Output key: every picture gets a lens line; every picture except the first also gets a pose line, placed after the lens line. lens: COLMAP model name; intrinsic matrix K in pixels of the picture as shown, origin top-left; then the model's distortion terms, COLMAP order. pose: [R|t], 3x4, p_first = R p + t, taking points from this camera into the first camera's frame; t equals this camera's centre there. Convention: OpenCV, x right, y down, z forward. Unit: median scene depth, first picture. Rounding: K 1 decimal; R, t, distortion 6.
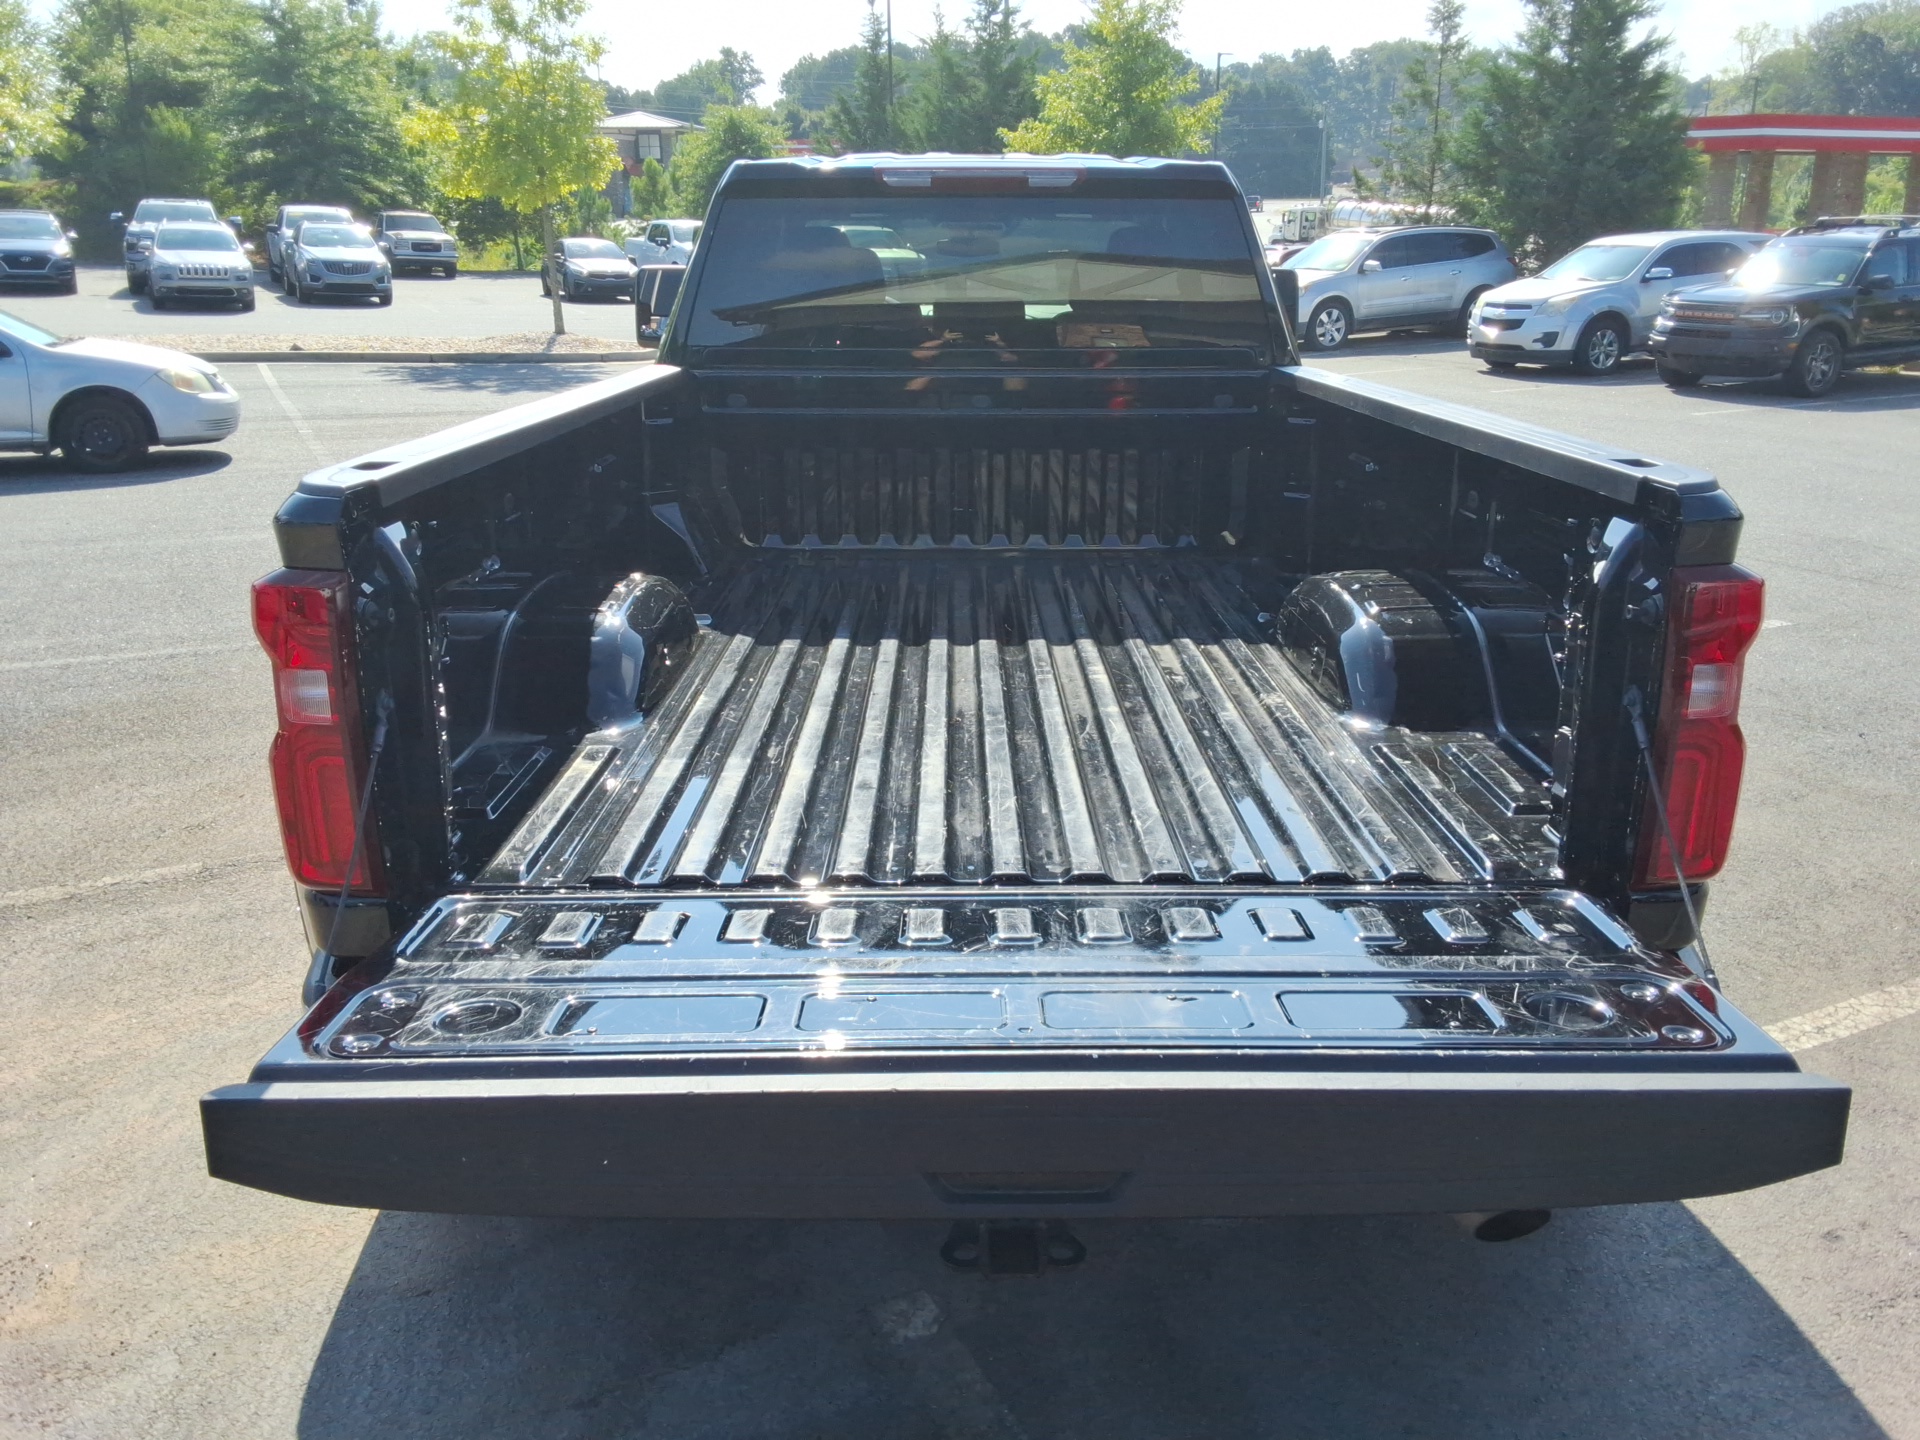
lens RADIAL K [[1534.8, 0, 971.5], [0, 1534.8, 713.9], [0, 0, 1]] dist [0.090356, -0.139773]
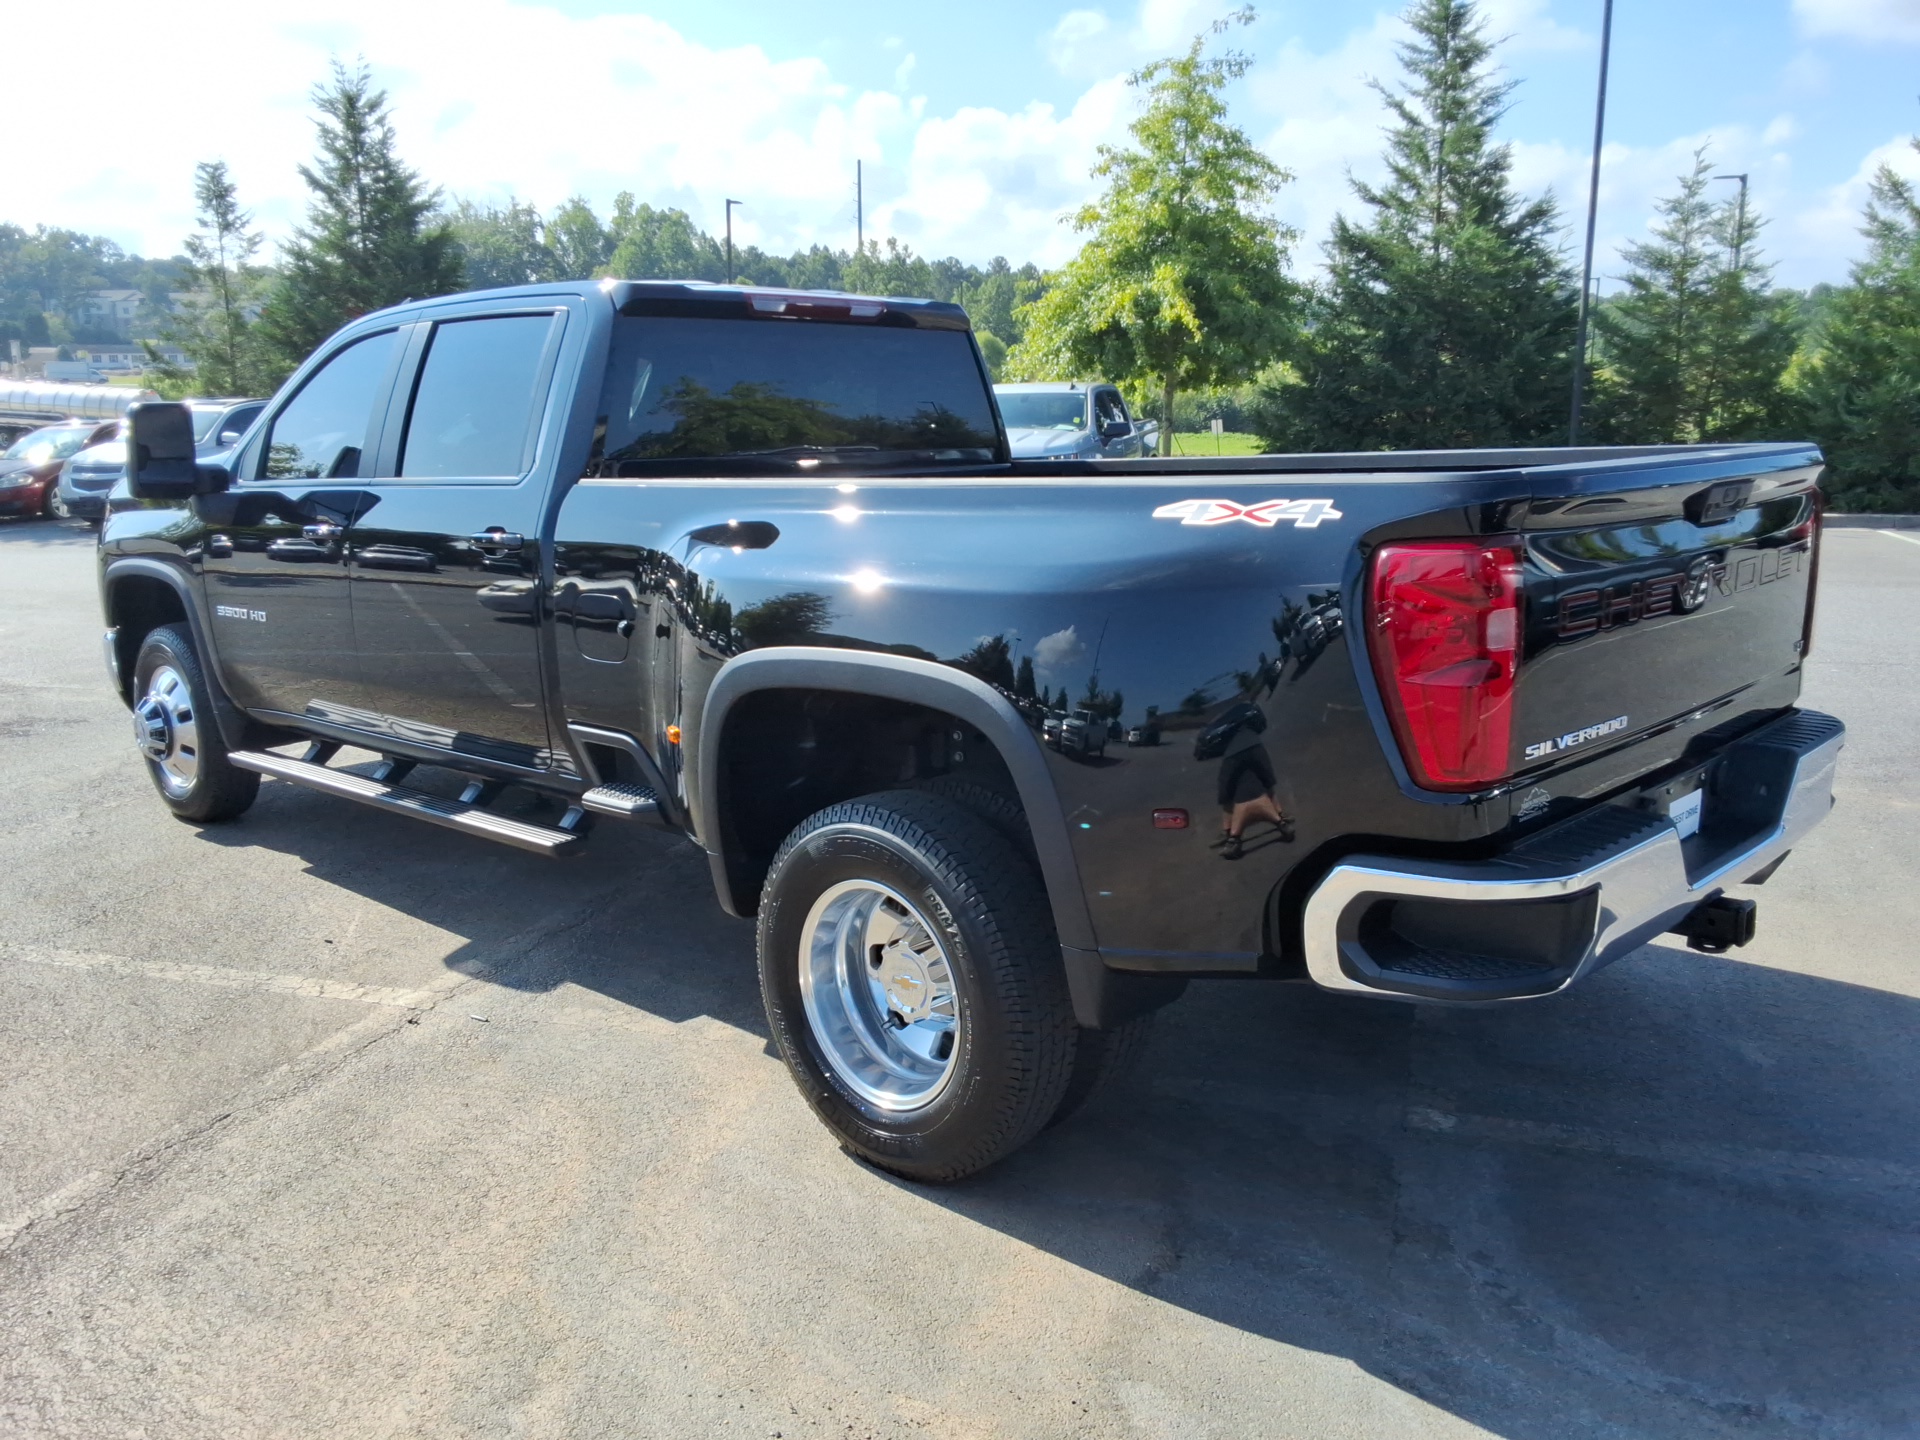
lens RADIAL K [[1532.8, 0, 972.0], [0, 1532.8, 722.8], [0, 0, 1]] dist [0.125761, -0.187652]
pose [[0.692321, -0.150706, 0.705677, -0.166643], [0.225180, 0.974232, -0.012859, -0.001957], [-0.685555, 0.167807, 0.708417, 0.037184]]
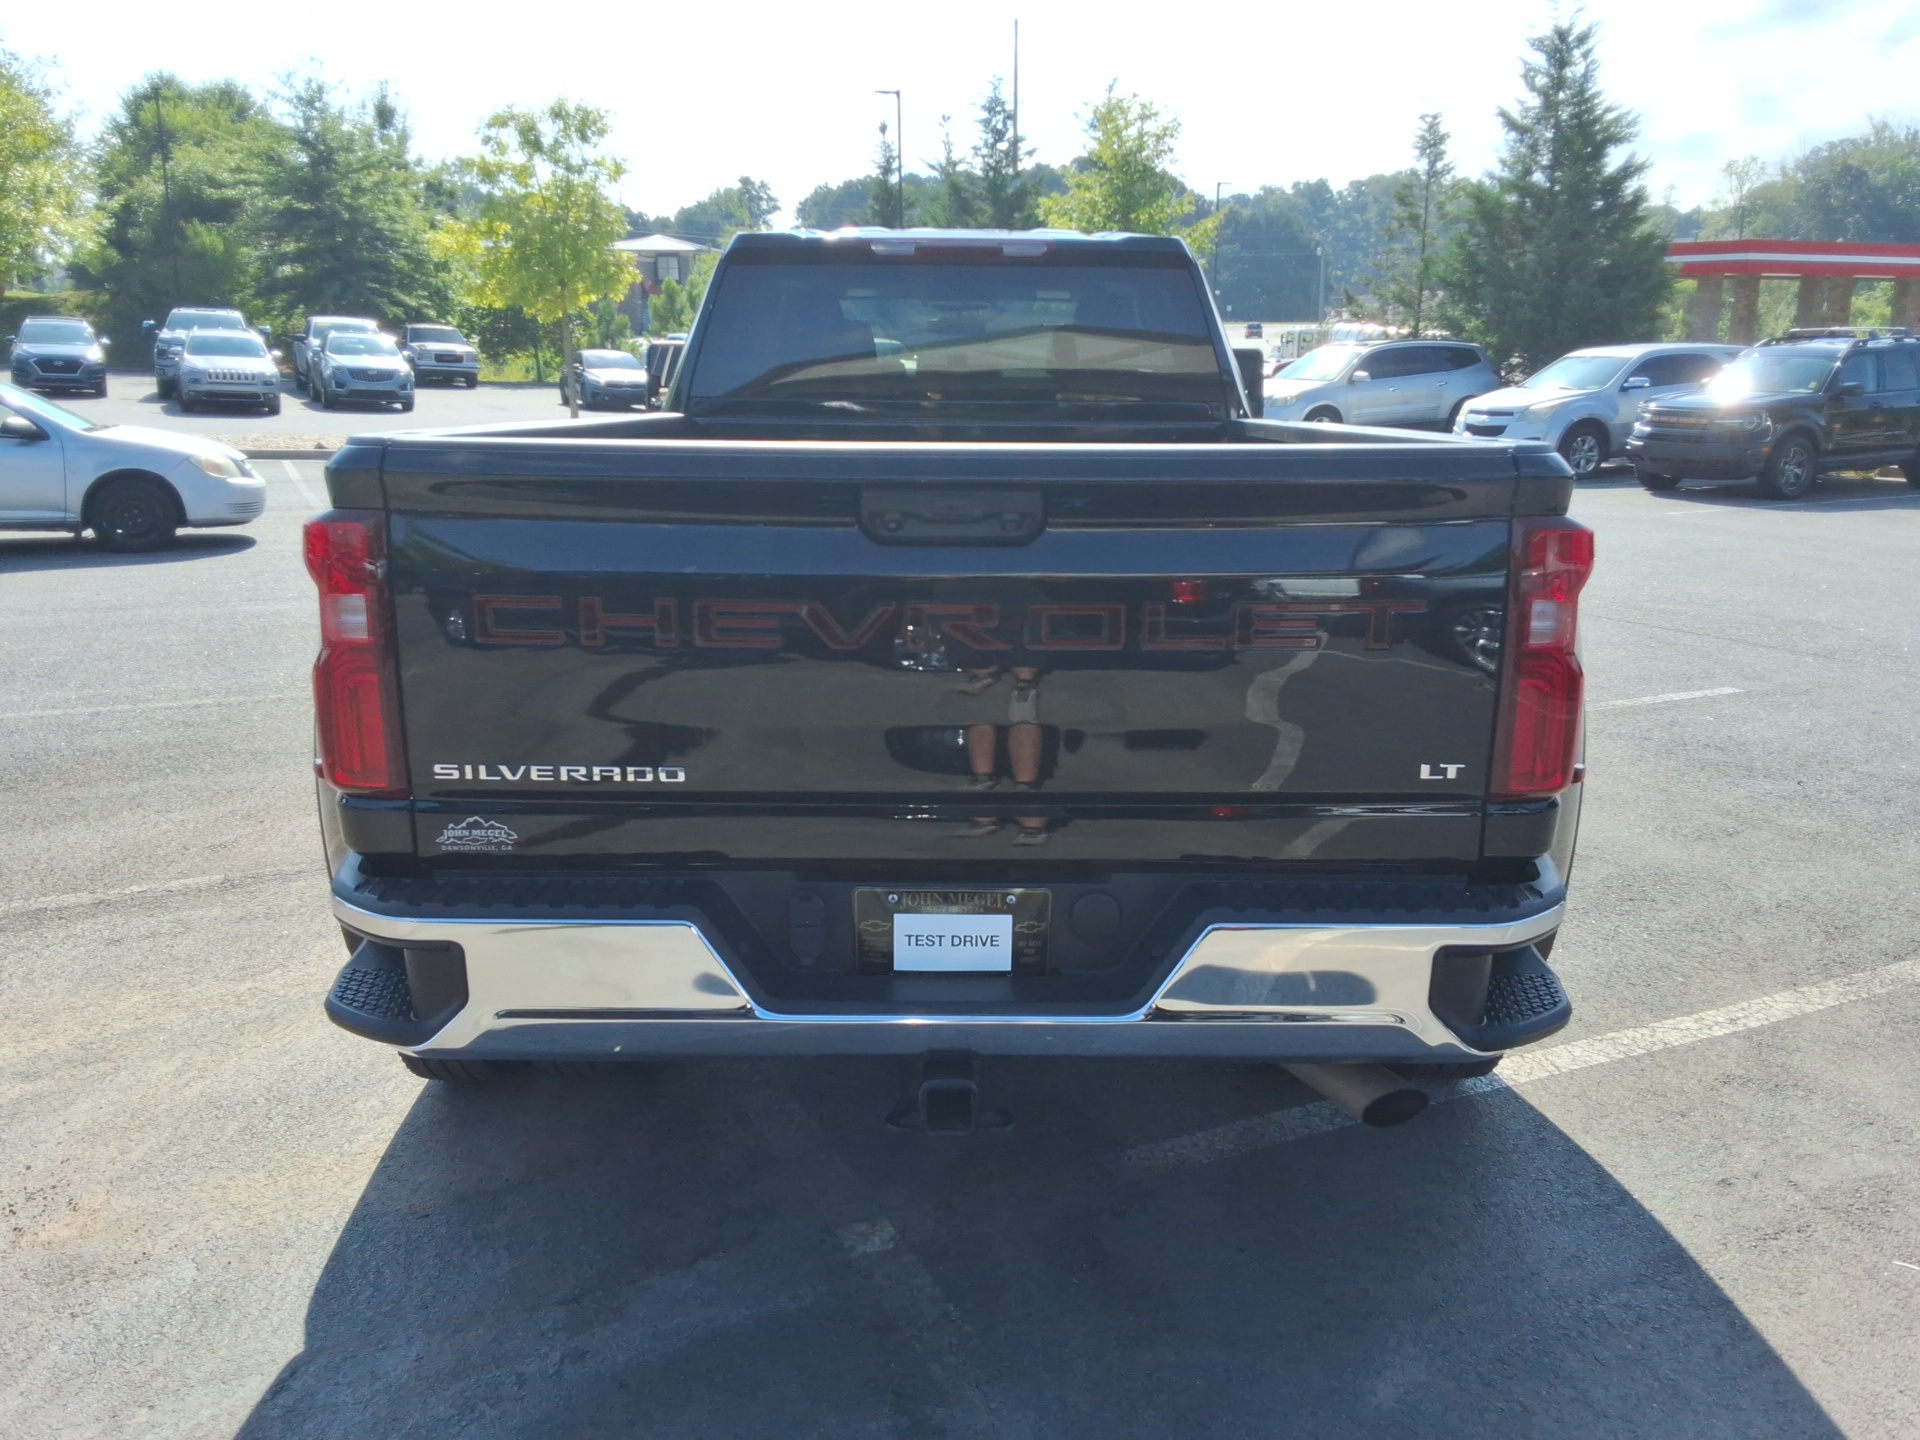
lens RADIAL K [[1525.7, 0, 971.9], [0, 1525.7, 718.0], [0, 0, 1]] dist [0.103775, -0.158710]
pose [[0.999966, 0.007456, -0.003625, 0.004693], [-0.007687, 0.997627, -0.068420, 0.013612], [0.003106, 0.068445, 0.997650, -0.014800]]
